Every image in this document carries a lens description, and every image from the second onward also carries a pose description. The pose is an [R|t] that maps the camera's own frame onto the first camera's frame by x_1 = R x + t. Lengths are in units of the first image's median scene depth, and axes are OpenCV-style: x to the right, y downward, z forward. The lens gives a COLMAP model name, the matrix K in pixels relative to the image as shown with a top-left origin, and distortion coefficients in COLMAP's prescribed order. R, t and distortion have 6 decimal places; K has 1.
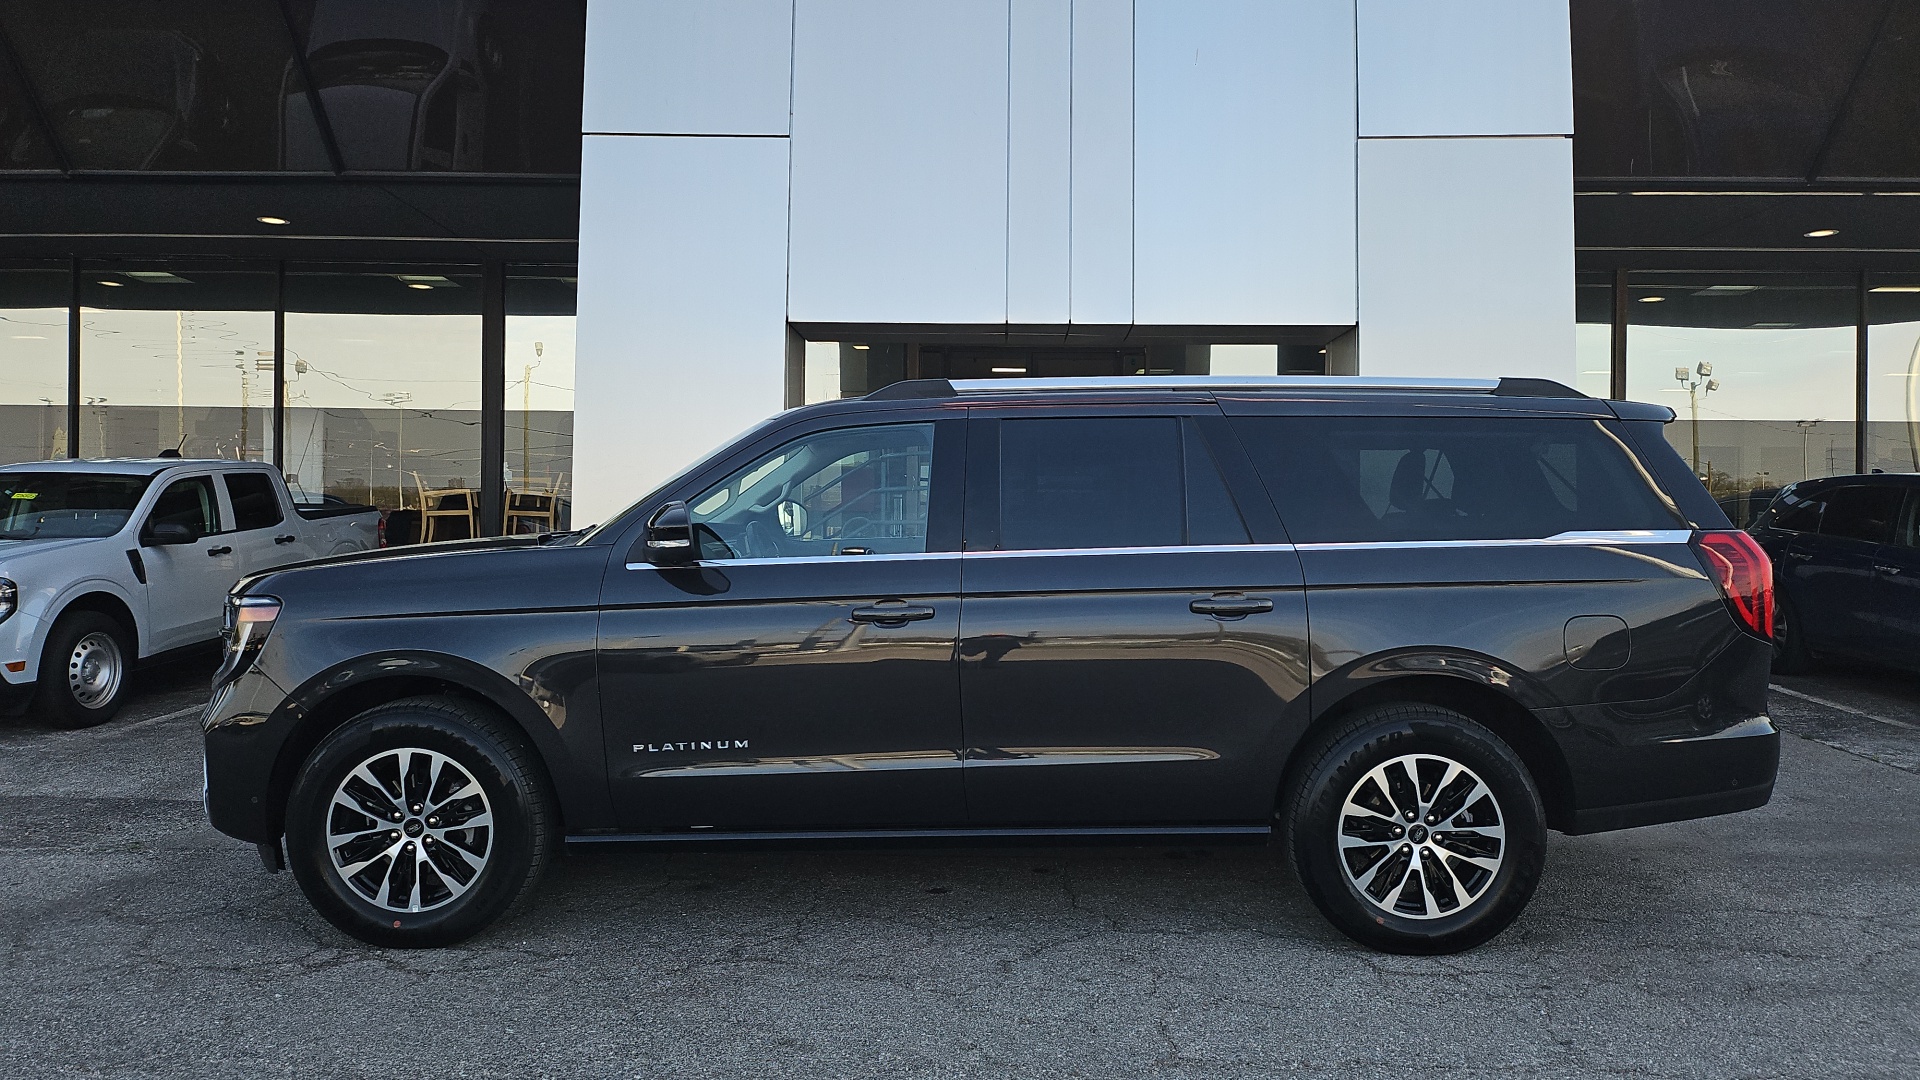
lens RADIAL K [[1396.1, 0, 980.1], [0, 1396.1, 537.4], [0, 0, 1]] dist [0.058057, -0.000837]
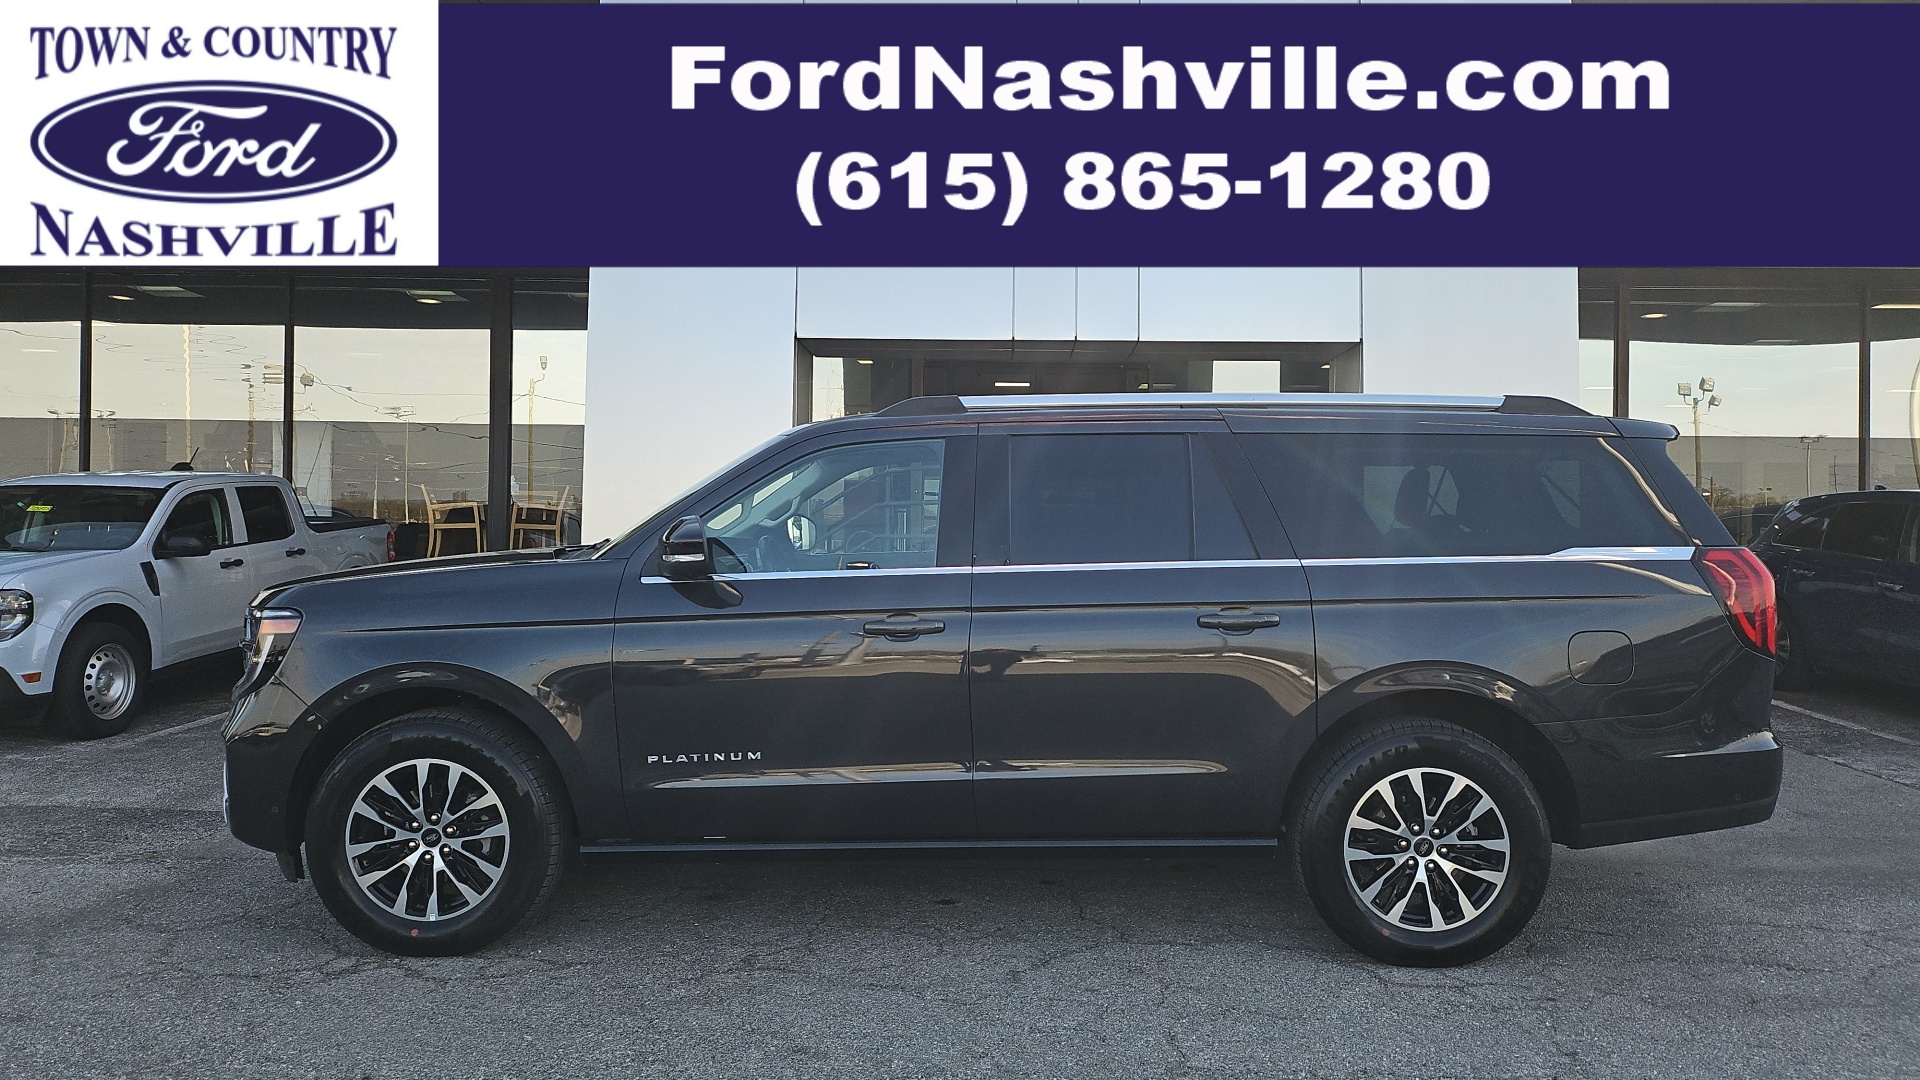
lens RADIAL K [[1396.6, 0, 974.9], [0, 1396.6, 542.8], [0, 0, 1]] dist [0.062139, -0.004594]
pose [[0.999991, 0.002330, -0.003668, -0.007109], [-0.002351, 0.999980, -0.005818, -0.000848], [0.003654, 0.005827, 0.999976, -0.012995]]
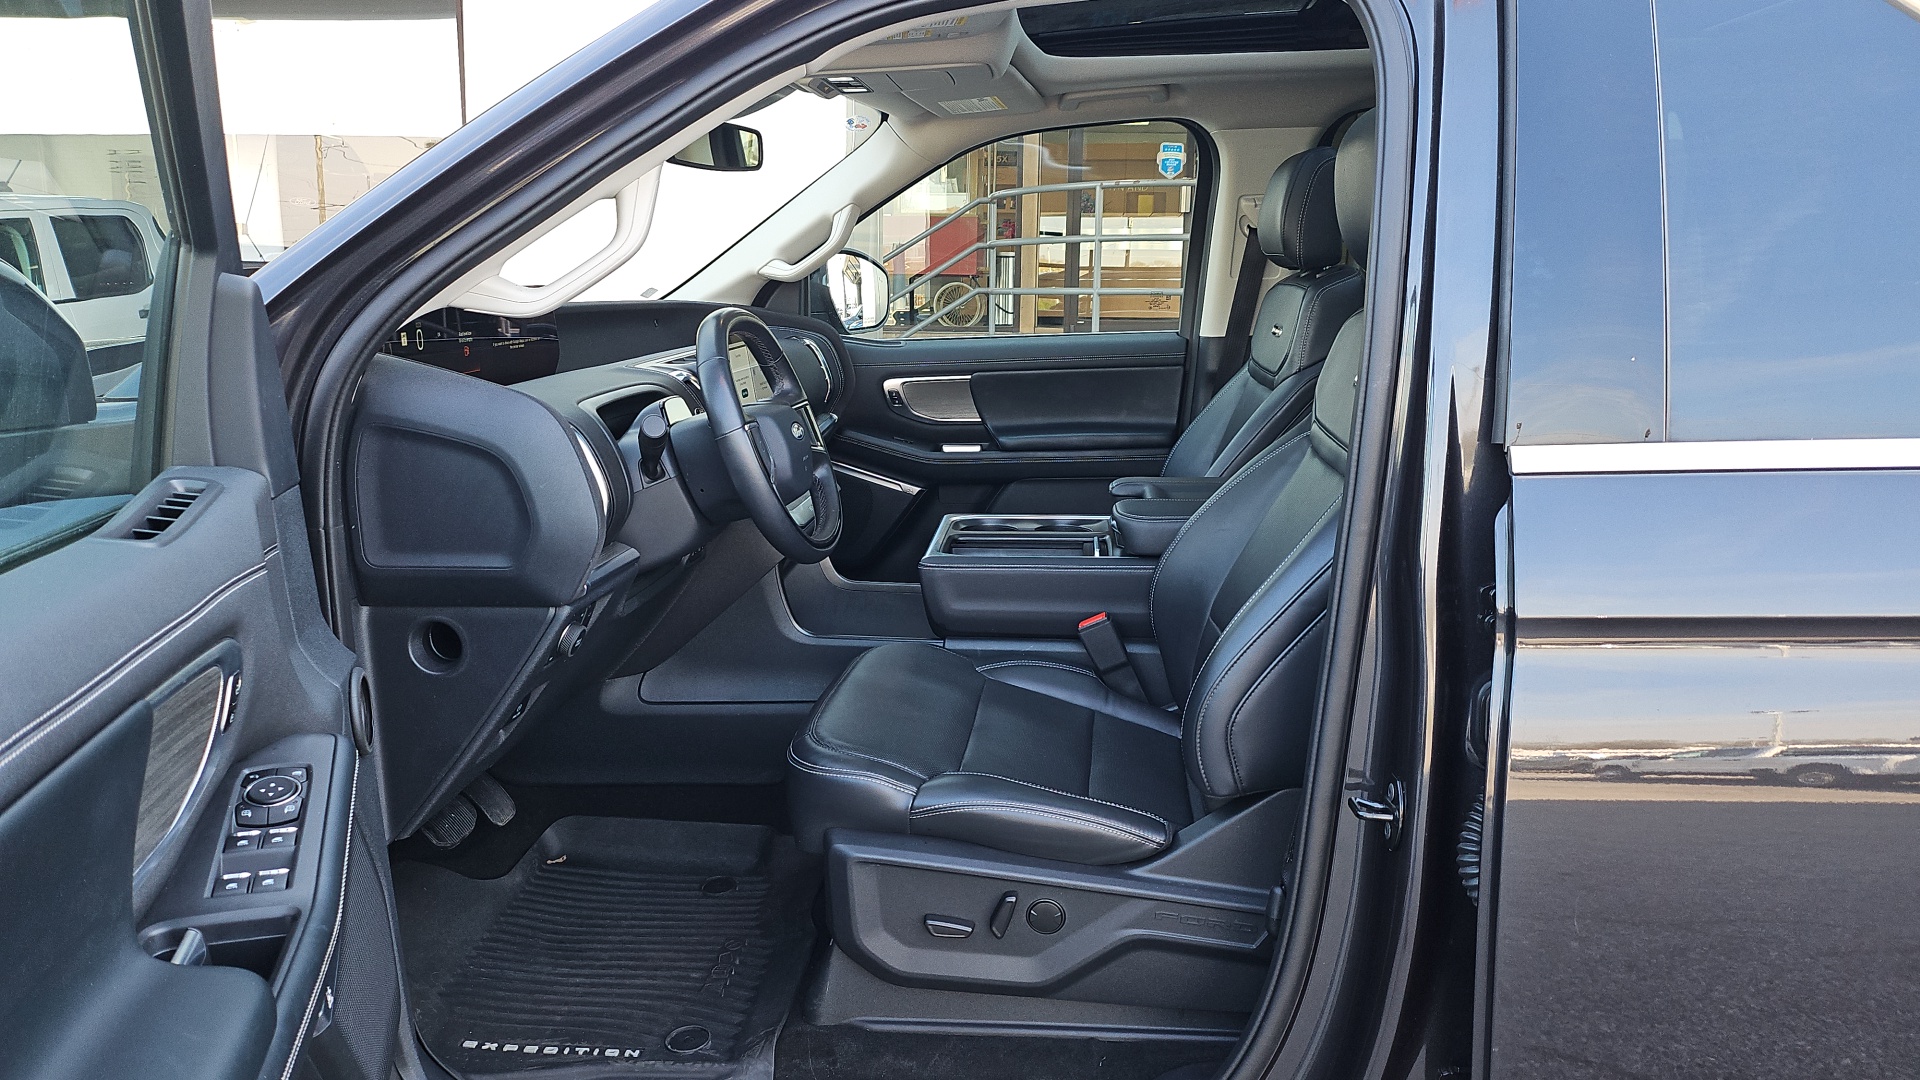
lens RADIAL K [[1396.6, 0, 974.9], [0, 1396.6, 542.8], [0, 0, 1]] dist [0.062139, -0.004594]
pose [[0.998121, 0.010724, -0.060327, -0.086706], [-0.000359, 0.985571, 0.169259, -0.013644], [0.061272, -0.168920, 0.983724, 0.694177]]
